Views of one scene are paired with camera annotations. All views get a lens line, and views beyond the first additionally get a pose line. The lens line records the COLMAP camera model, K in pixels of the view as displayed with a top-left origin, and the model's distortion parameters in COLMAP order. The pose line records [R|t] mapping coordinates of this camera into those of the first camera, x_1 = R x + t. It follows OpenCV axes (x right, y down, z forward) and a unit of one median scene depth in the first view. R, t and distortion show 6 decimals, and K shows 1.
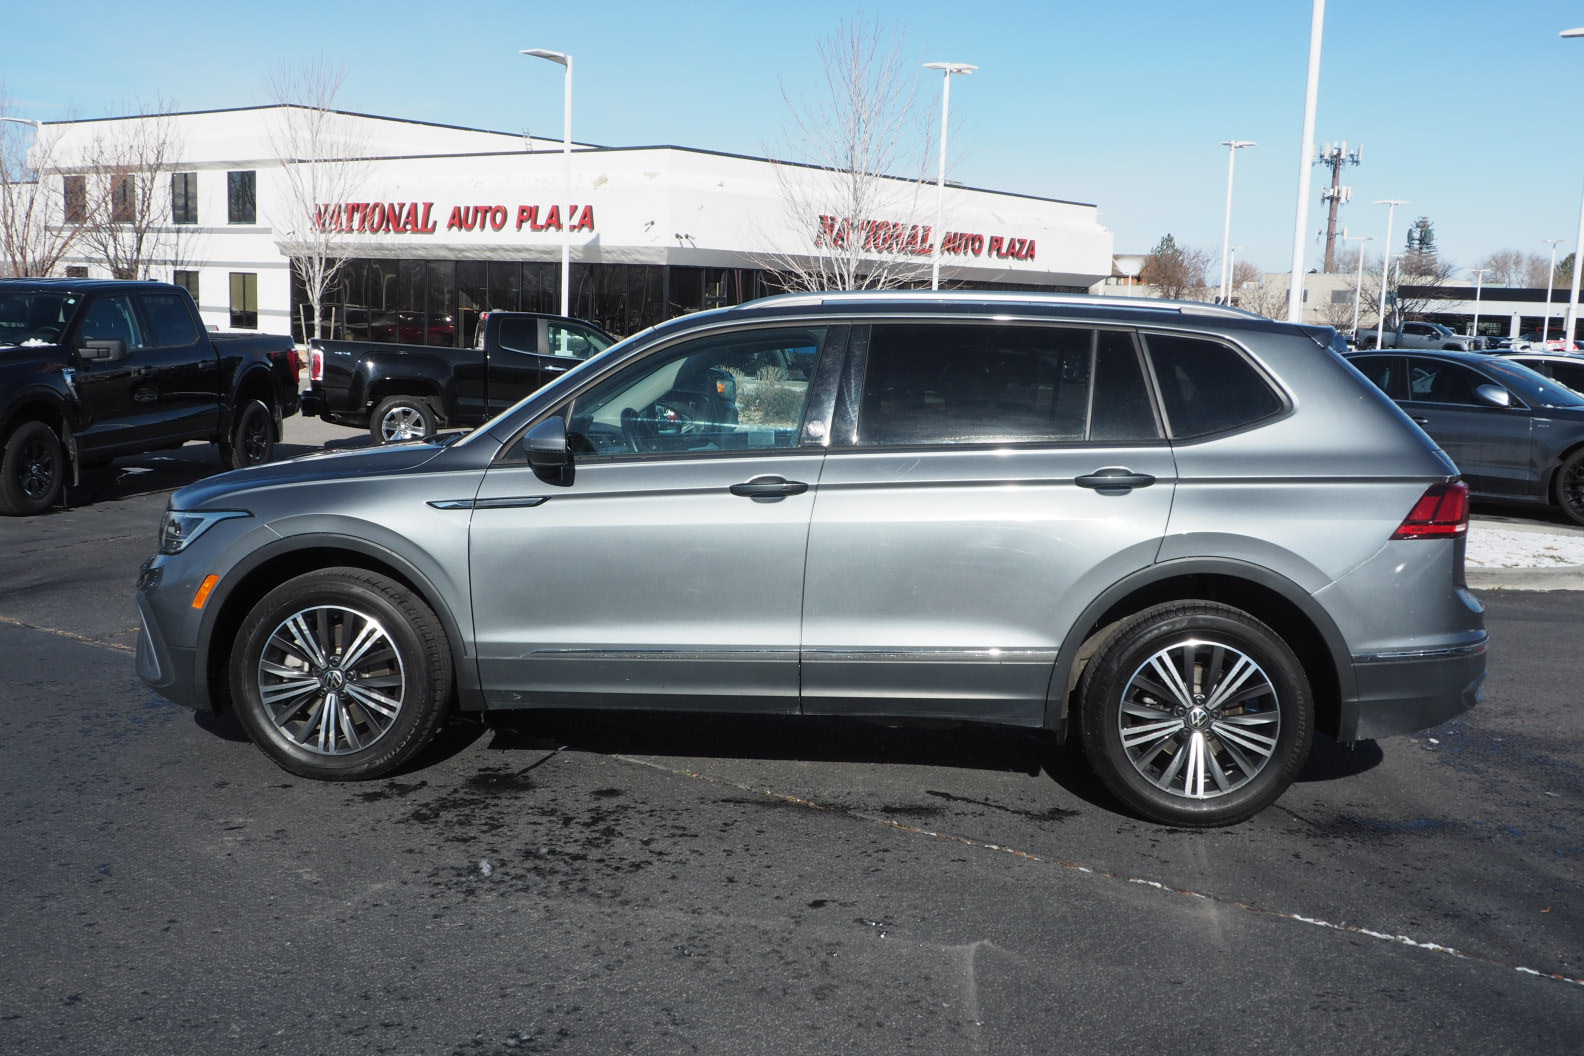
lens RADIAL K [[1539.2, 0, 792.0], [0, 1539.2, 528.0], [0, 0, 1]] dist [-0.004431, -0.003957]
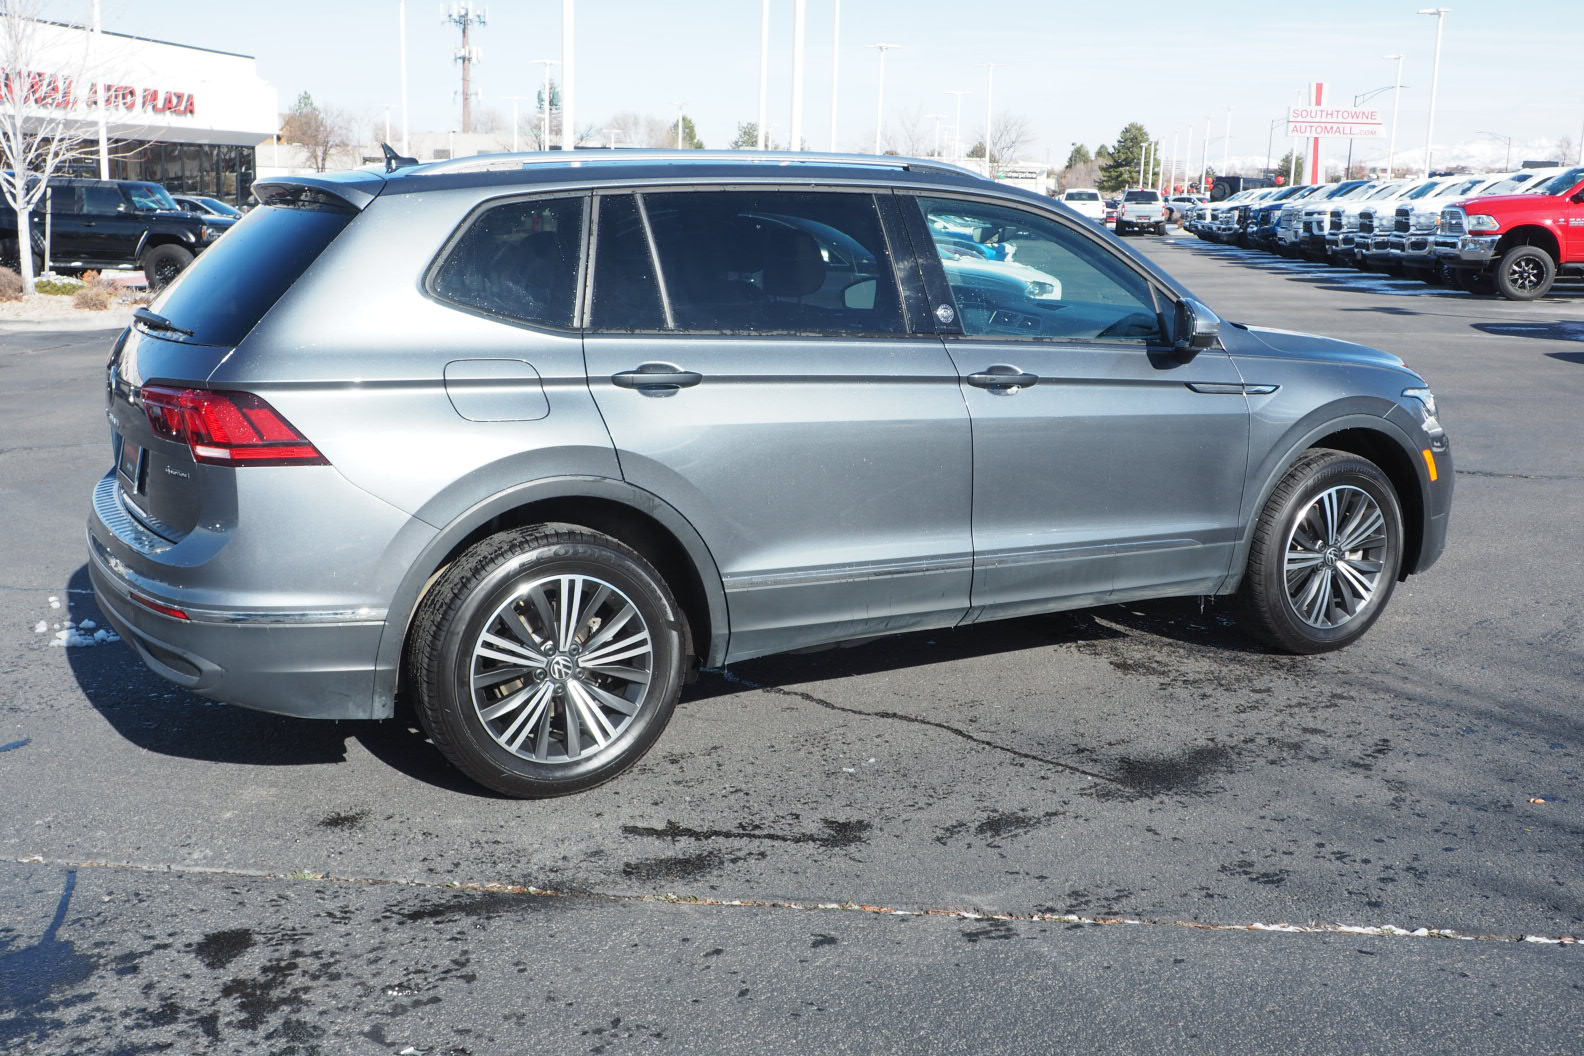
lens RADIAL K [[1539.2, 0, 792.0], [0, 1539.2, 528.0], [0, 0, 1]] dist [-0.004431, -0.003957]
pose [[0.866563, -0.119828, 0.484469, -0.146156], [0.076844, 0.991208, 0.107715, -0.035343], [-0.493116, -0.056113, 0.868152, 0.248915]]
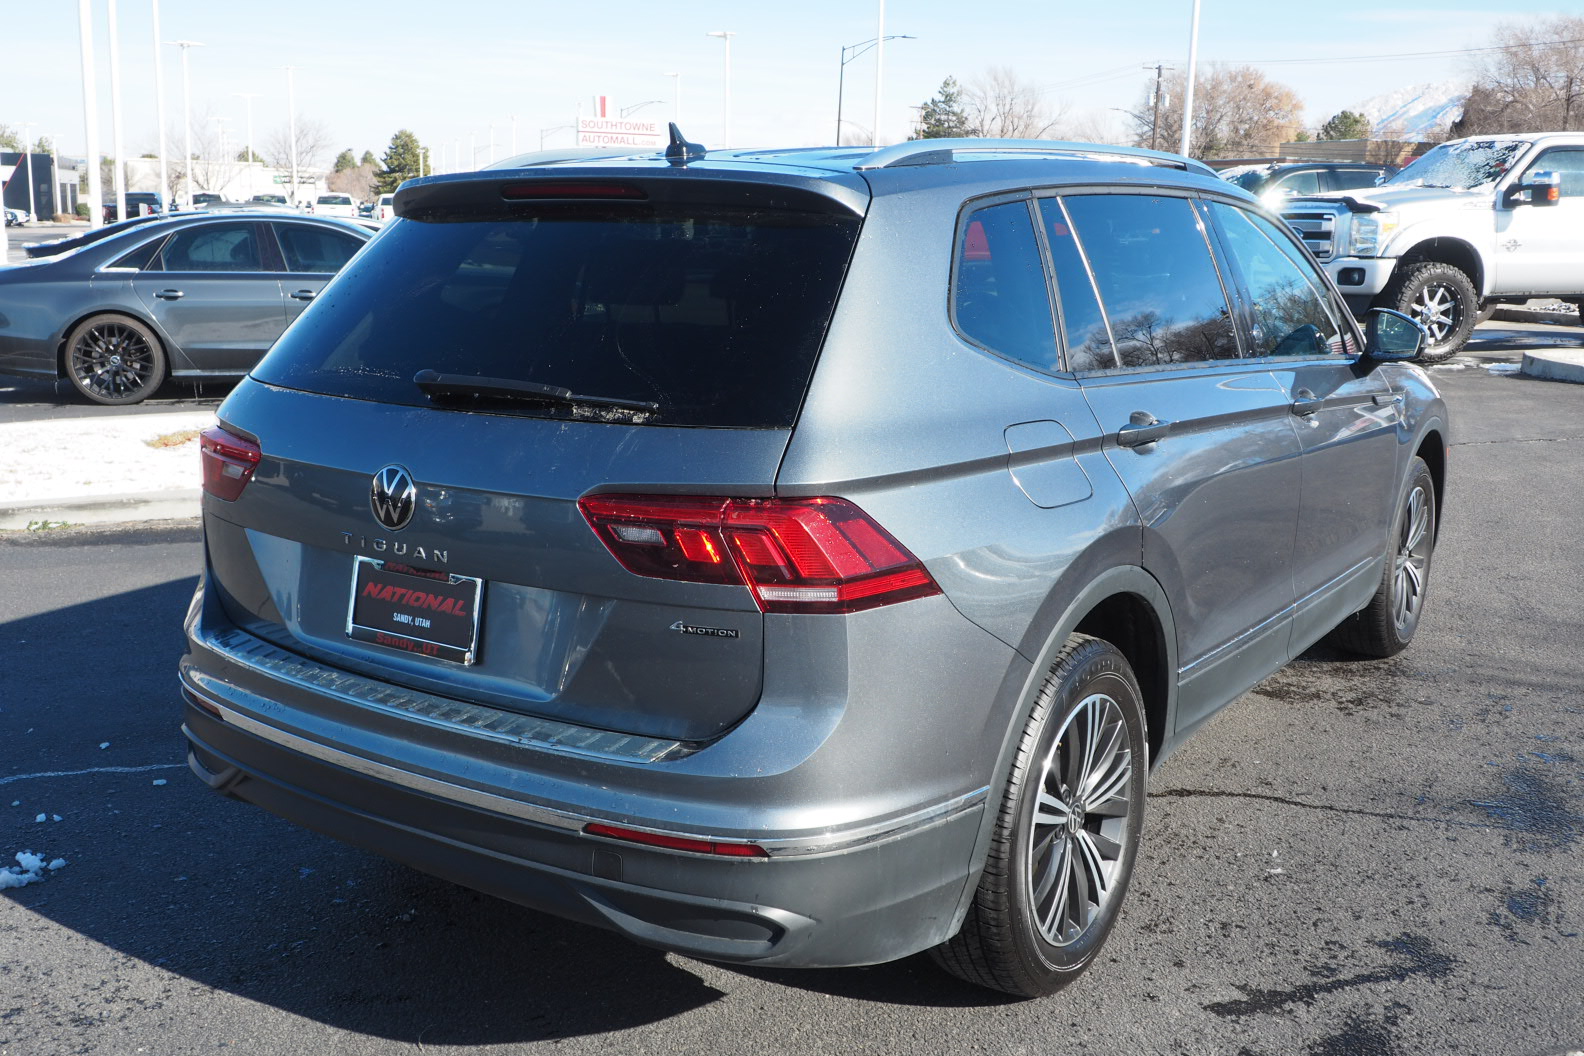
lens RADIAL K [[1484.6, 0, 792.0], [0, 1484.6, 528.0], [0, 0, 1]] dist [-0.017298, -0.003386]
pose [[0.558647, -0.191332, 0.807035, -0.316889], [0.112023, 0.981518, 0.155154, -0.083267], [-0.821806, 0.003730, 0.569756, 0.608562]]
